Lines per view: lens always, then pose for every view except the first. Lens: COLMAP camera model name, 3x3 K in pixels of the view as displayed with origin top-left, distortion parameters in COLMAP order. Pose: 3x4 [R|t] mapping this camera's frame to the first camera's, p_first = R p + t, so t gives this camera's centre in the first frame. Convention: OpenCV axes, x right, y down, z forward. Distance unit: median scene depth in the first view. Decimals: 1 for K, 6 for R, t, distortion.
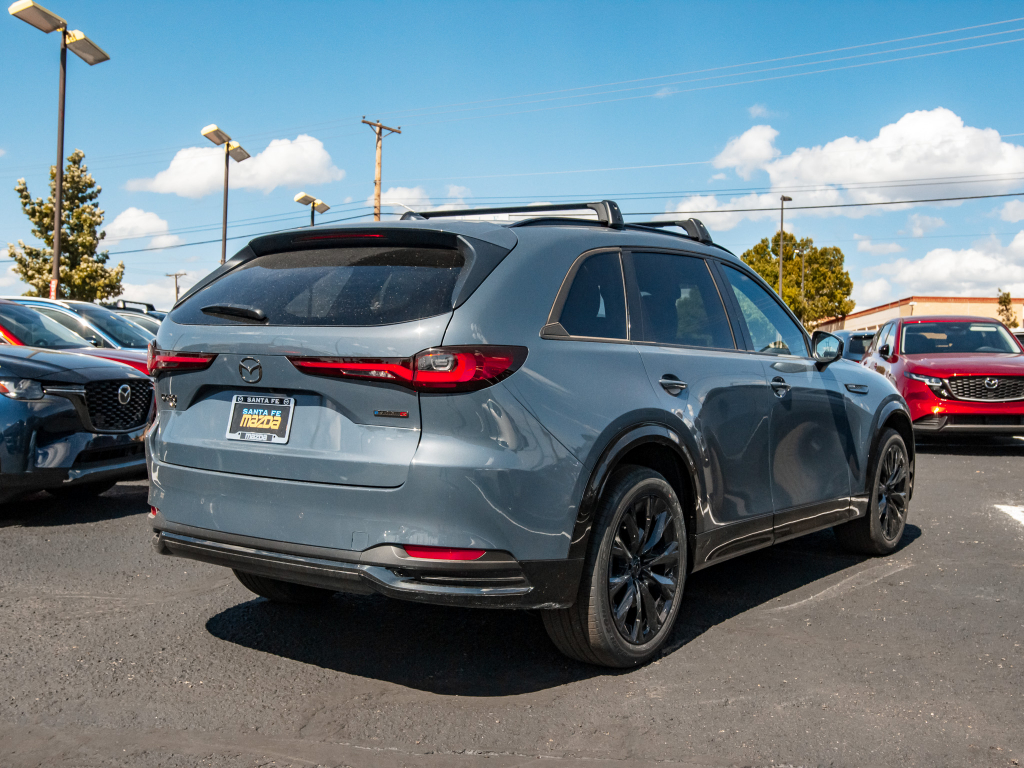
lens RADIAL K [[1183.8, 0, 512.0], [0, 1183.8, 384.0], [0, 0, 1]] dist [-0.012454, 0.009478]
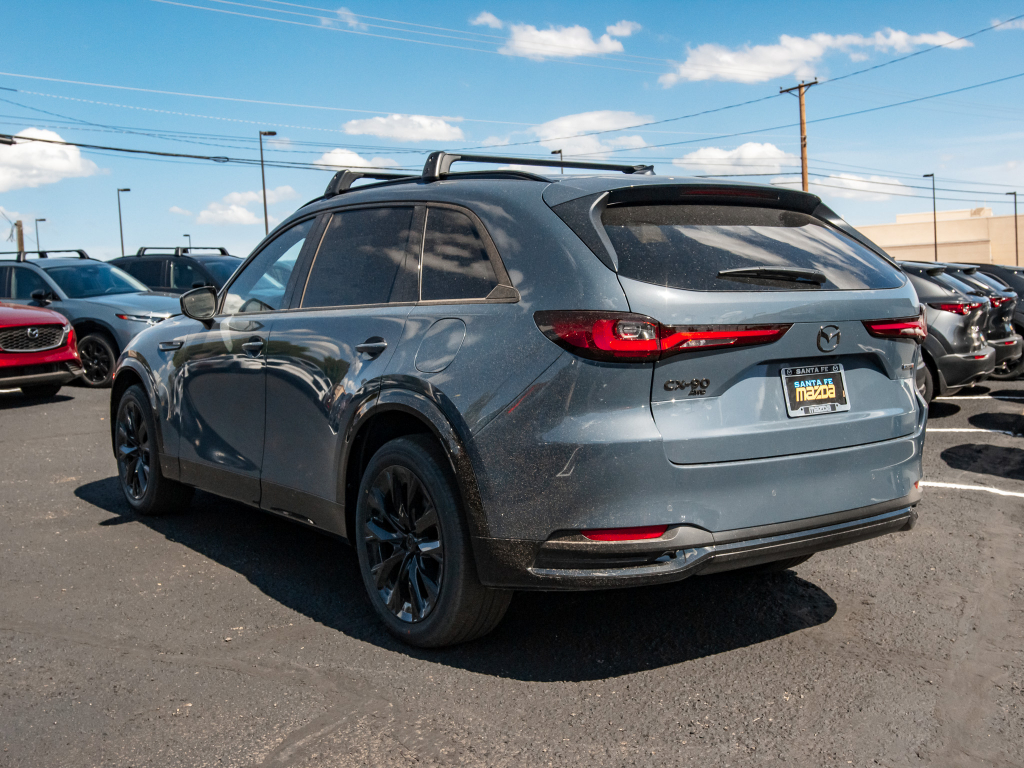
lens RADIAL K [[1149.0, 0, 512.0], [0, 1149.0, 384.0], [0, 0, 1]] dist [-0.005046, 0.007413]
pose [[0.338926, -0.104567, 0.934984, -1.134234], [0.056630, 0.994270, 0.090670, -0.070677], [-0.939107, 0.022218, 0.342906, 0.903582]]
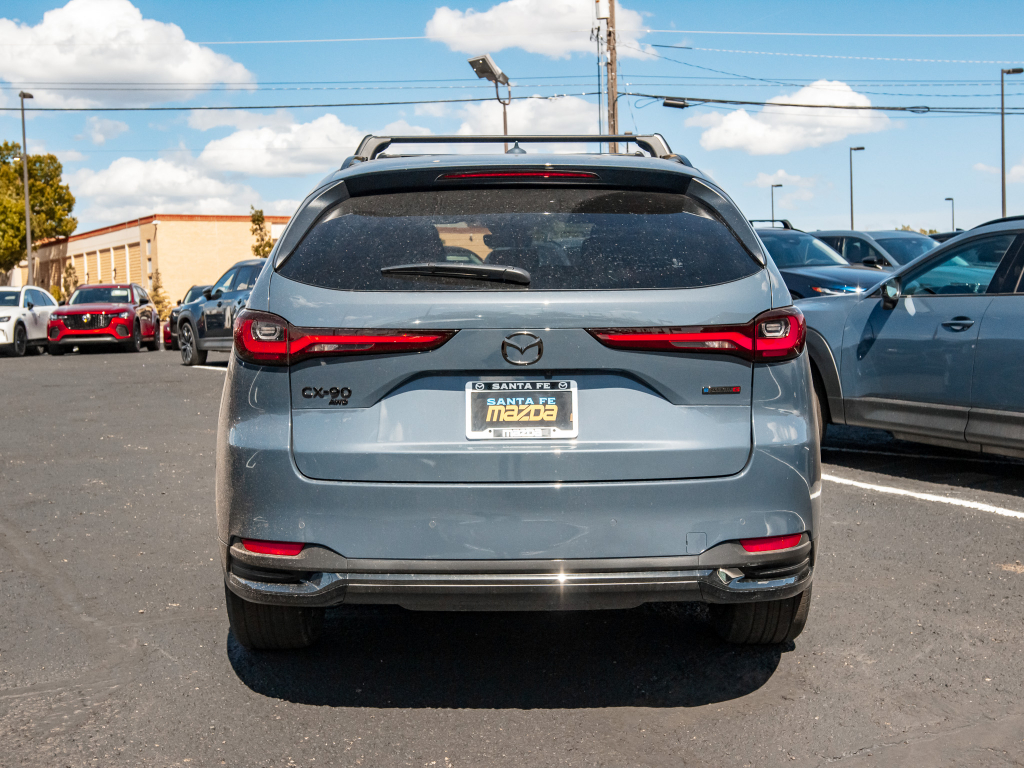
lens RADIAL K [[1356.0, 0, 512.0], [0, 1356.0, 384.0], [0, 0, 1]] dist [0.033851, 0.033082]
pose [[0.813651, -0.074802, 0.576522, -0.728090], [0.045090, 0.996820, 0.065698, -0.046450], [-0.579603, -0.027459, 0.814436, 0.267557]]
